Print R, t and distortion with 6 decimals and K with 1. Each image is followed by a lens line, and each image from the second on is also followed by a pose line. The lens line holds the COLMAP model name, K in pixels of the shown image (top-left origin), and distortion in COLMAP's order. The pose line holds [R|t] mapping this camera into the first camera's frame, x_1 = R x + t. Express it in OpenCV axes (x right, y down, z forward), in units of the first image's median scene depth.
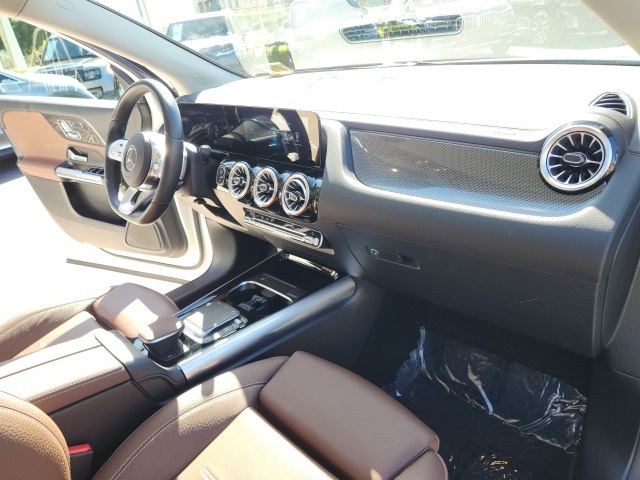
lens RADIAL K [[473.9, 0, 321.9], [0, 473.9, 244.1], [0, 0, 1]] dist [0.090829, -0.083876]
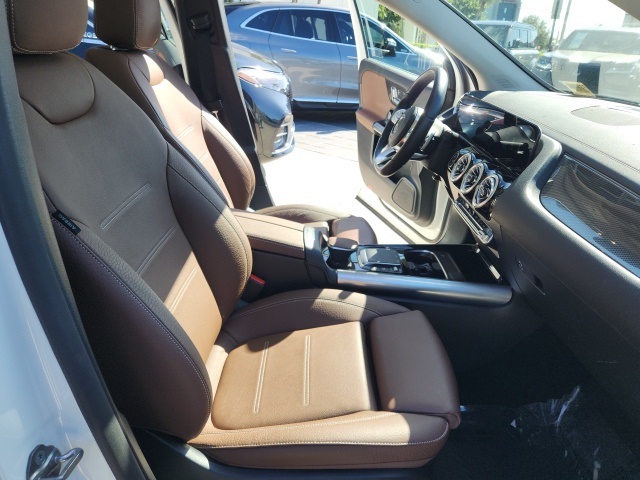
lens RADIAL K [[473.9, 0, 321.9], [0, 473.9, 244.1], [0, 0, 1]] dist [0.090829, -0.083876]
pose [[0.715017, 0.438502, -0.544487, 0.306940], [-0.435989, 0.888514, 0.143027, 0.012966], [0.546502, 0.135124, 0.826485, -0.115062]]
